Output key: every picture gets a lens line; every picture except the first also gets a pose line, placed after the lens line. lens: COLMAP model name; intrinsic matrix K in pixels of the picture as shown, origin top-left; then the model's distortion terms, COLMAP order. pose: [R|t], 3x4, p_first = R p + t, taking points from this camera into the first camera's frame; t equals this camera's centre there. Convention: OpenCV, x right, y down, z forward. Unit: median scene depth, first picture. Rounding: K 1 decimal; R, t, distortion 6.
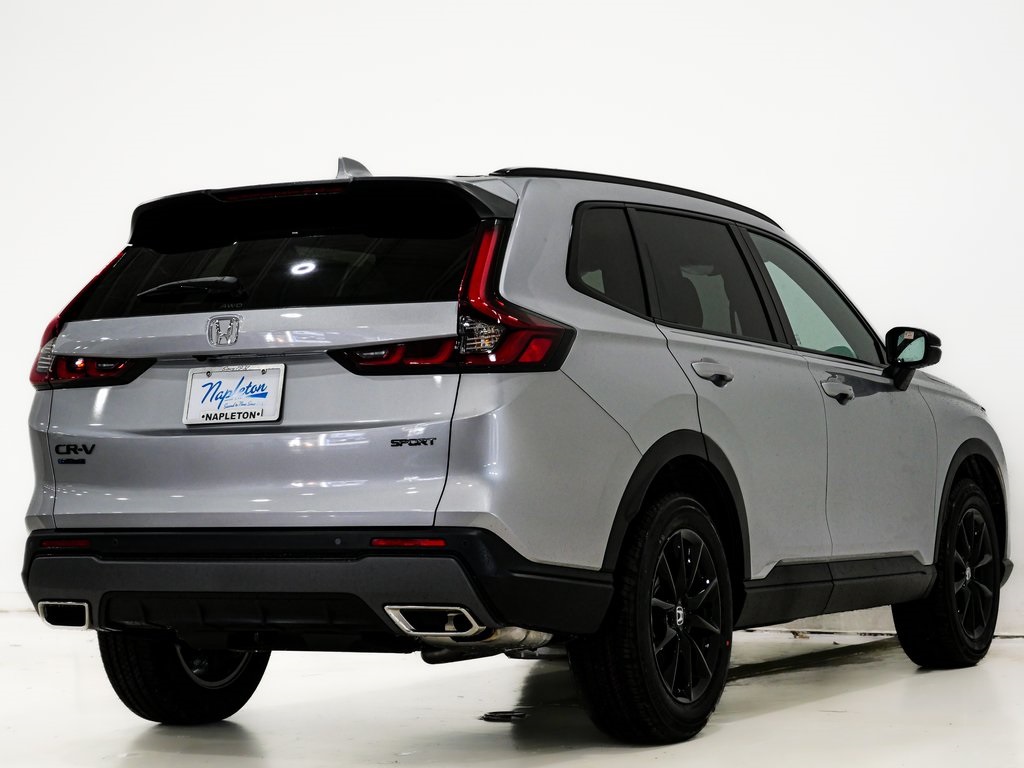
lens RADIAL K [[2453.2, 0, 512.0], [0, 2453.2, 384.0], [0, 0, 1]] dist [-0.302667, 0.195908]
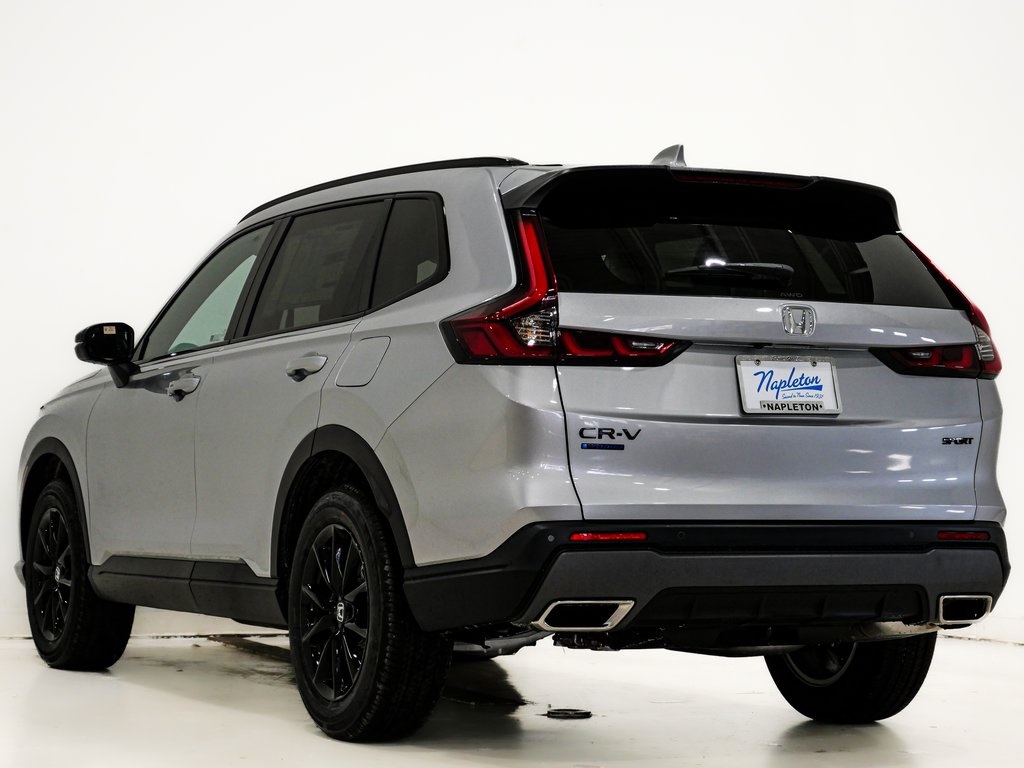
lens RADIAL K [[2512.5, 0, 512.0], [0, 2512.5, 384.0], [0, 0, 1]] dist [0.064883, 0.034079]
pose [[0.604729, 0.052057, 0.794728, -0.984641], [-0.050643, 0.998356, -0.026859, 0.036651], [-0.794819, -0.024005, 0.606371, 0.472184]]
